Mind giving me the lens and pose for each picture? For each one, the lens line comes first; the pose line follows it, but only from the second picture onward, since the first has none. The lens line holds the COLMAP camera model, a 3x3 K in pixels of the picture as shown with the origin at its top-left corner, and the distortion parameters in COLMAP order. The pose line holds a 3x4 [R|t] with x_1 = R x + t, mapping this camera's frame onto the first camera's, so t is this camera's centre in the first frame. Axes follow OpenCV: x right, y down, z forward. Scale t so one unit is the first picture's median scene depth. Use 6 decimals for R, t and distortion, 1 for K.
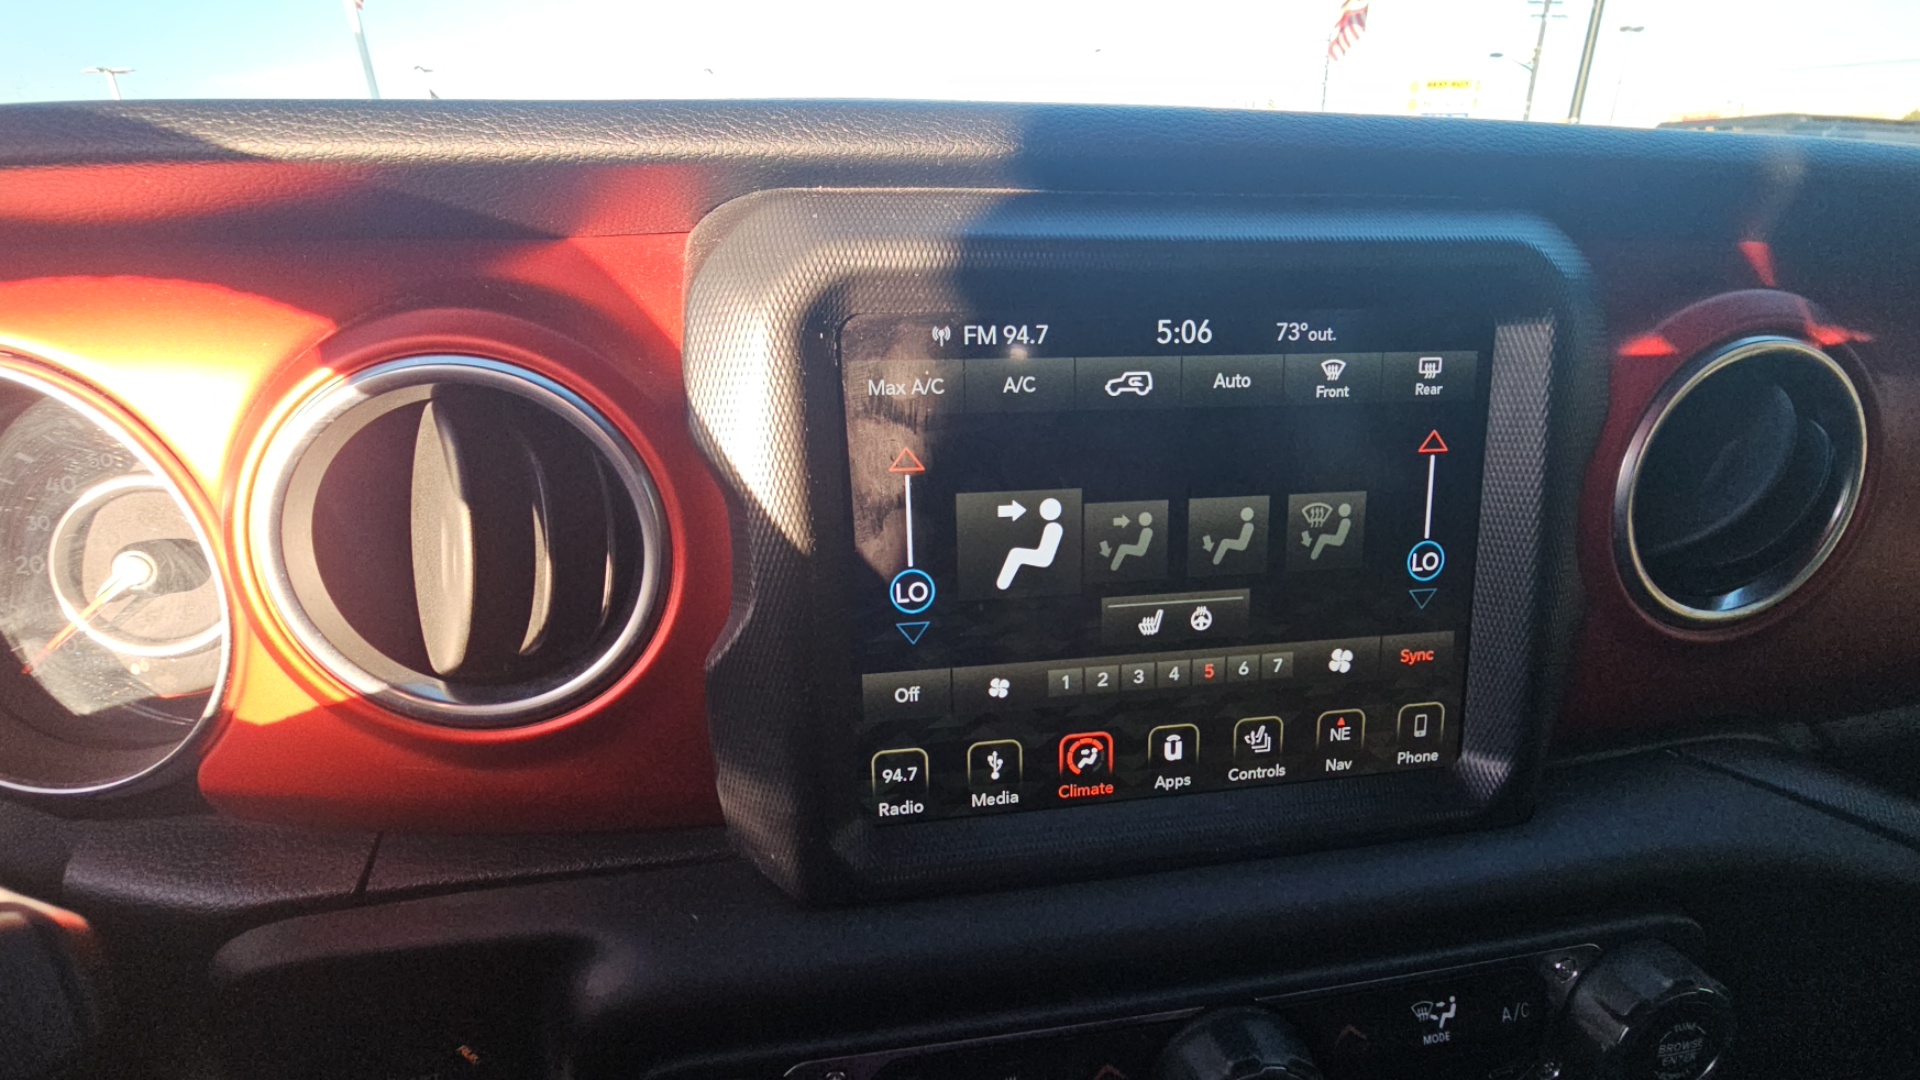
lens RADIAL K [[861.5, 0, 978.9], [0, 861.5, 547.0], [0, 0, 1]] dist [0.007348, -0.006189]
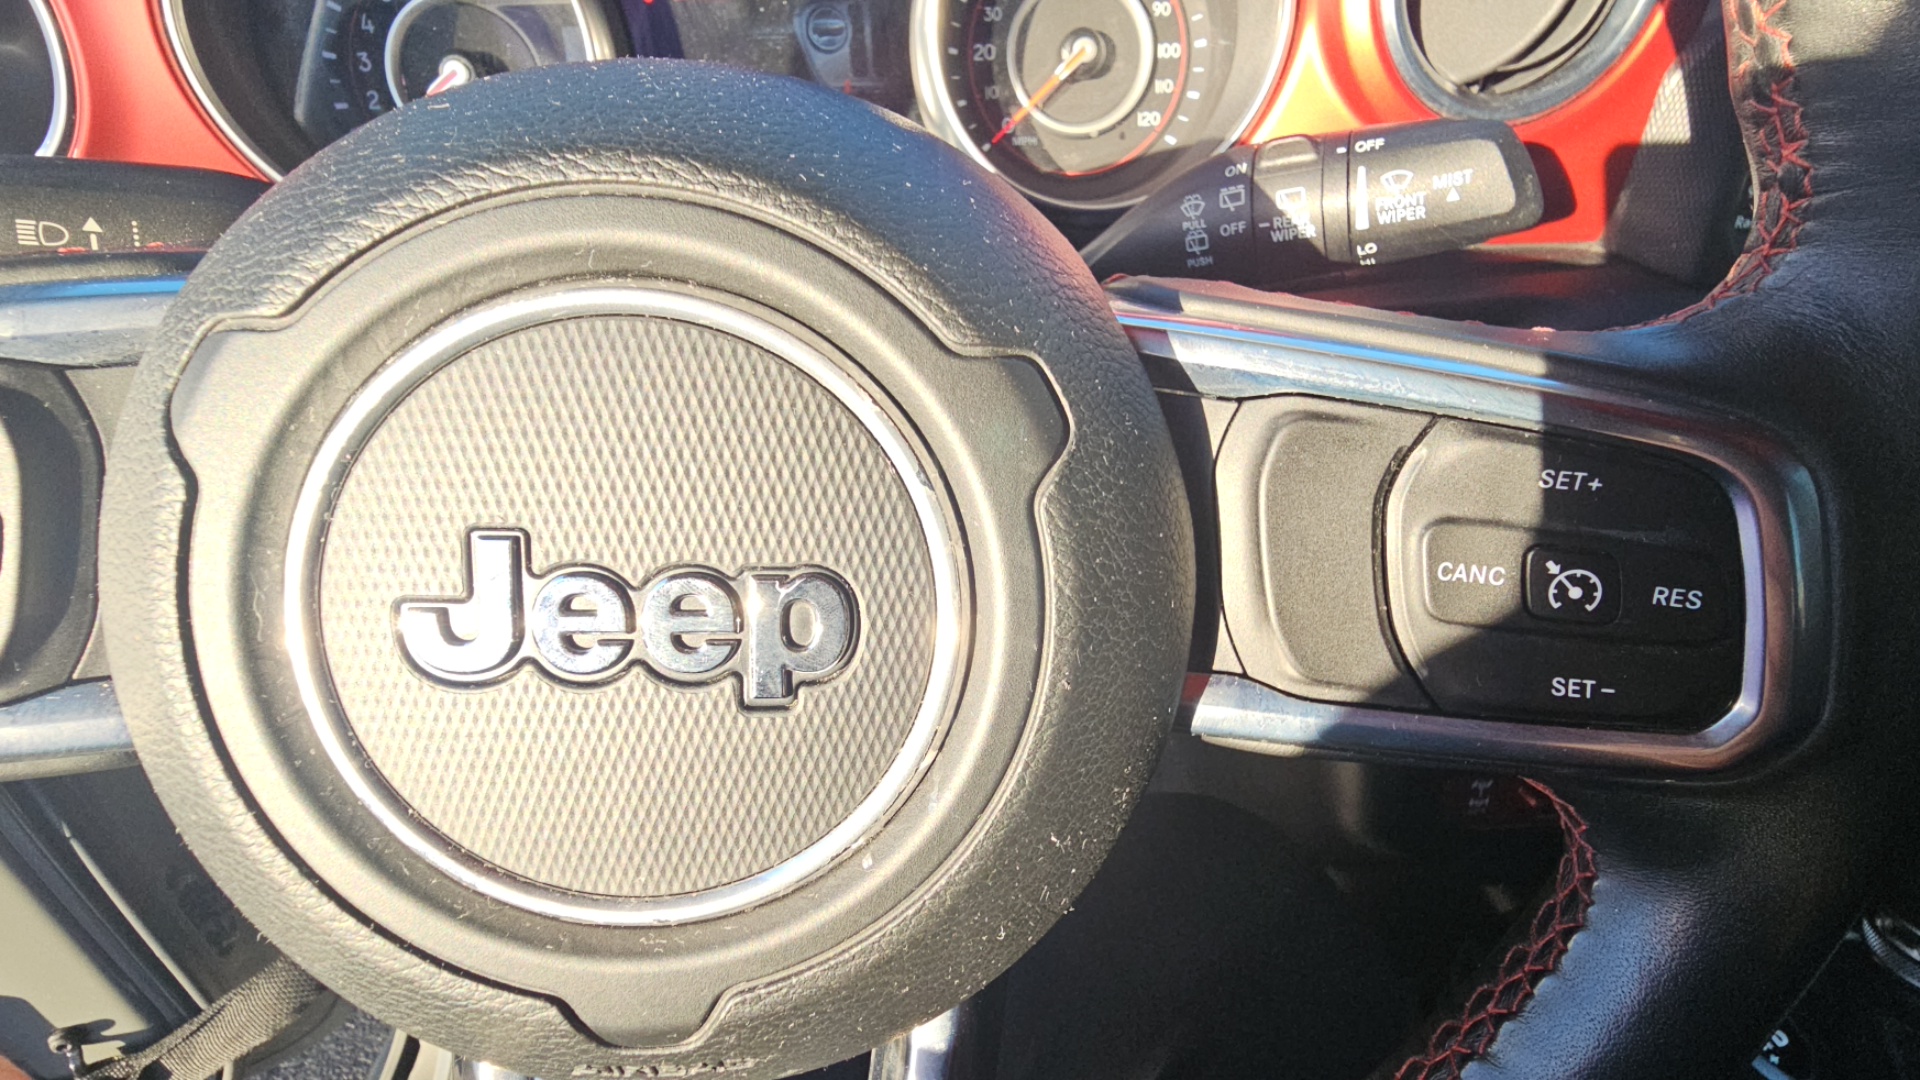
lens RADIAL K [[861.5, 0, 978.9], [0, 861.5, 547.0], [0, 0, 1]] dist [0.007348, -0.006189]
pose [[0.997807, 0.010518, -0.065348, -1.103244], [0.004678, 0.973620, 0.228126, 0.464623], [0.066024, -0.227931, 0.971436, -0.394185]]
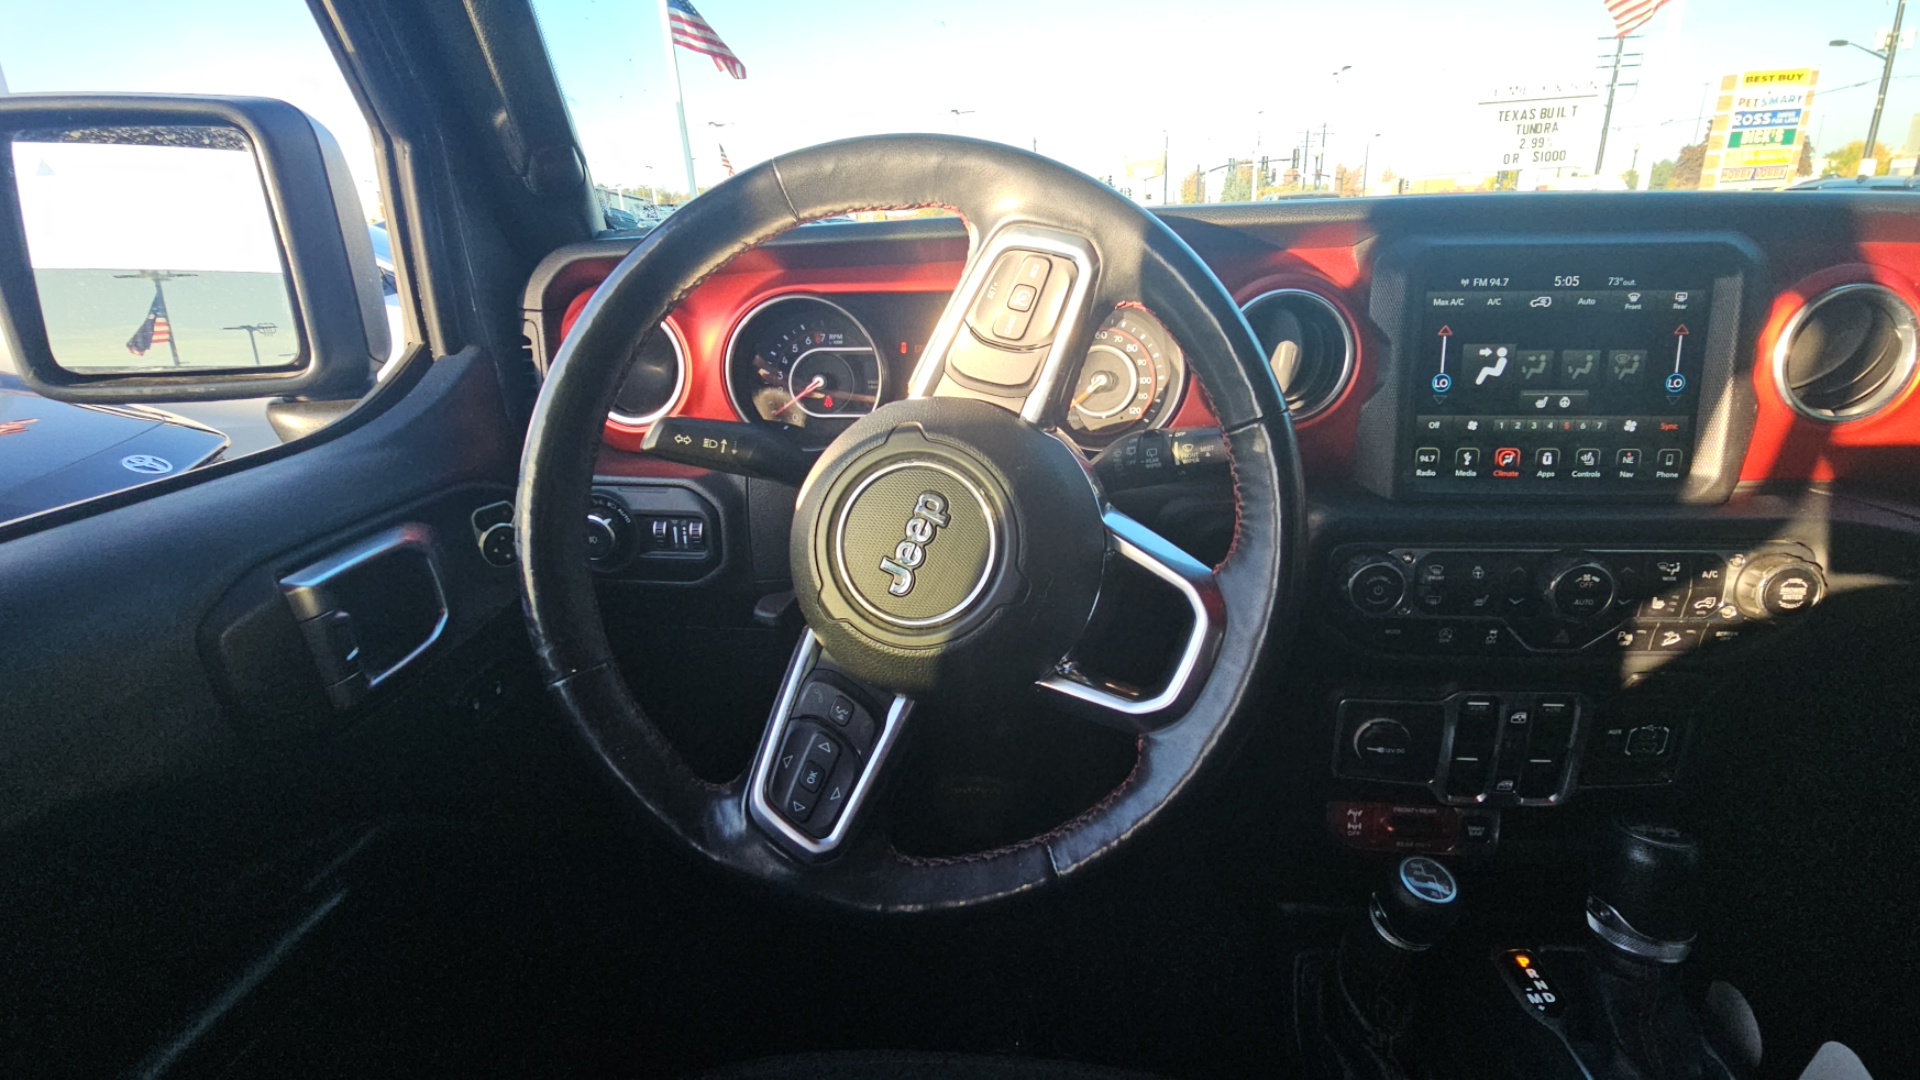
lens RADIAL K [[871.8, 0, 977.4], [0, 871.8, 542.4], [0, 0, 1]] dist [0.011634, -0.008768]
pose [[0.970988, 0.058666, -0.231819, -0.743115], [-0.064433, 0.997771, -0.017377, 0.622388], [0.230282, 0.031810, 0.972604, -1.732951]]
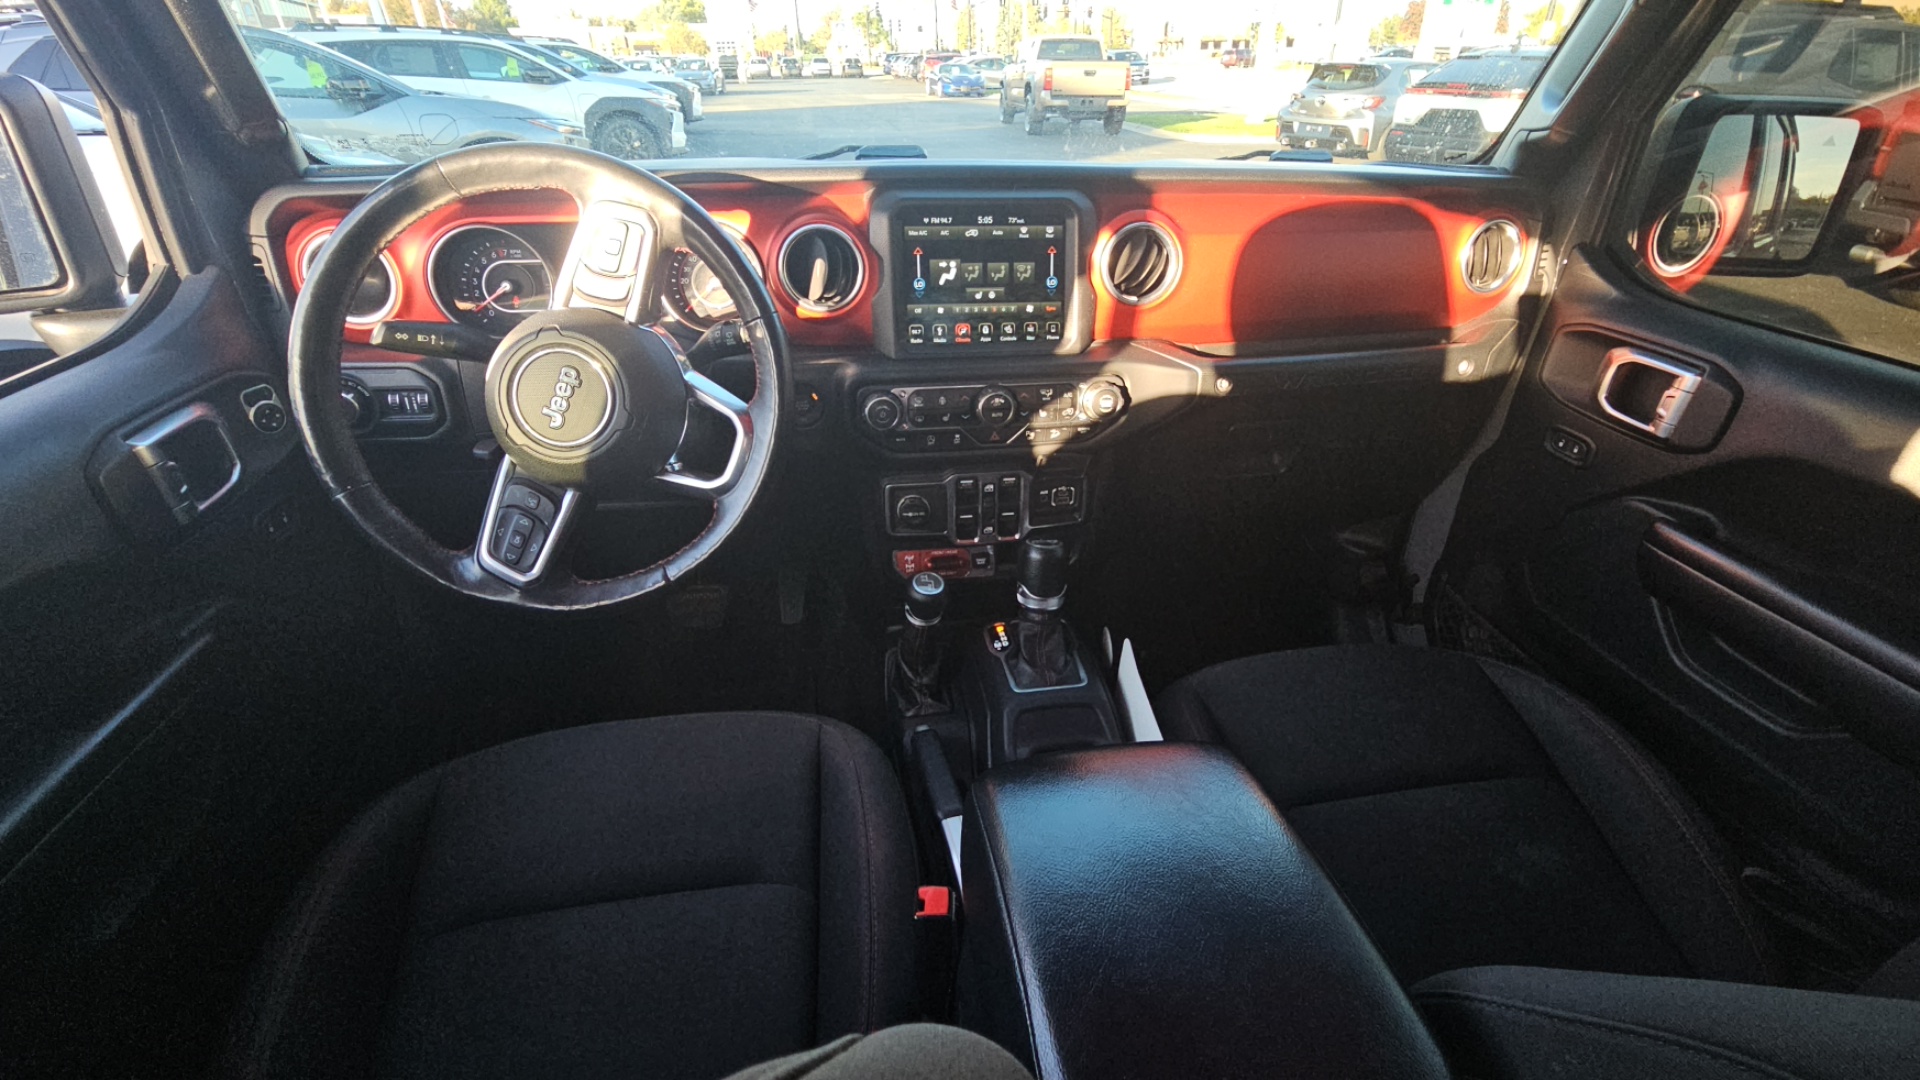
lens RADIAL K [[861.5, 0, 978.9], [0, 861.5, 547.0], [0, 0, 1]] dist [0.007348, -0.006189]
pose [[0.999958, 0.007110, 0.005754, 0.185067], [-0.007830, 0.990585, 0.136674, 0.698595], [-0.004728, -0.136714, 0.990599, -3.128656]]
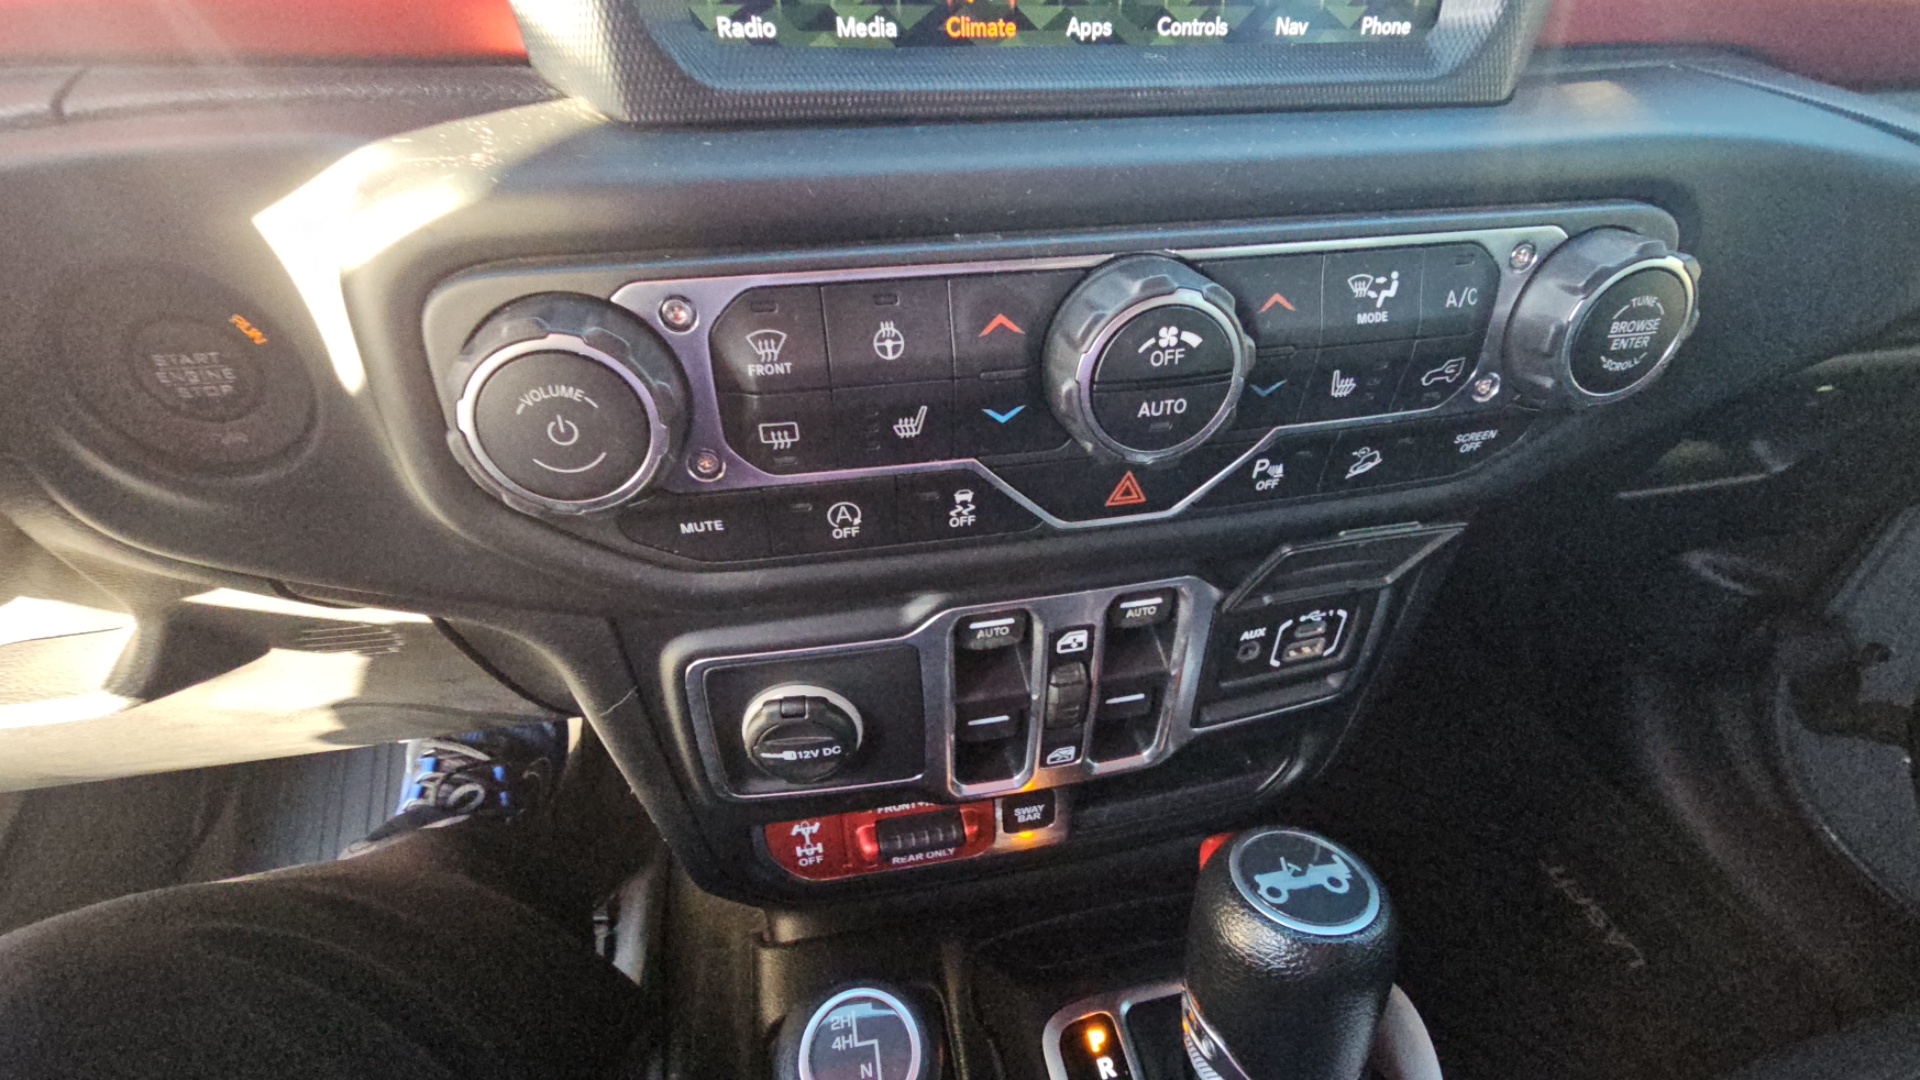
lens RADIAL K [[861.5, 0, 978.9], [0, 861.5, 547.0], [0, 0, 1]] dist [0.007348, -0.006189]
pose [[0.998926, -0.021054, 0.041280, 0.080039], [0.009123, 0.962746, 0.270254, 0.543142], [-0.045432, -0.269587, 0.961904, 0.093770]]
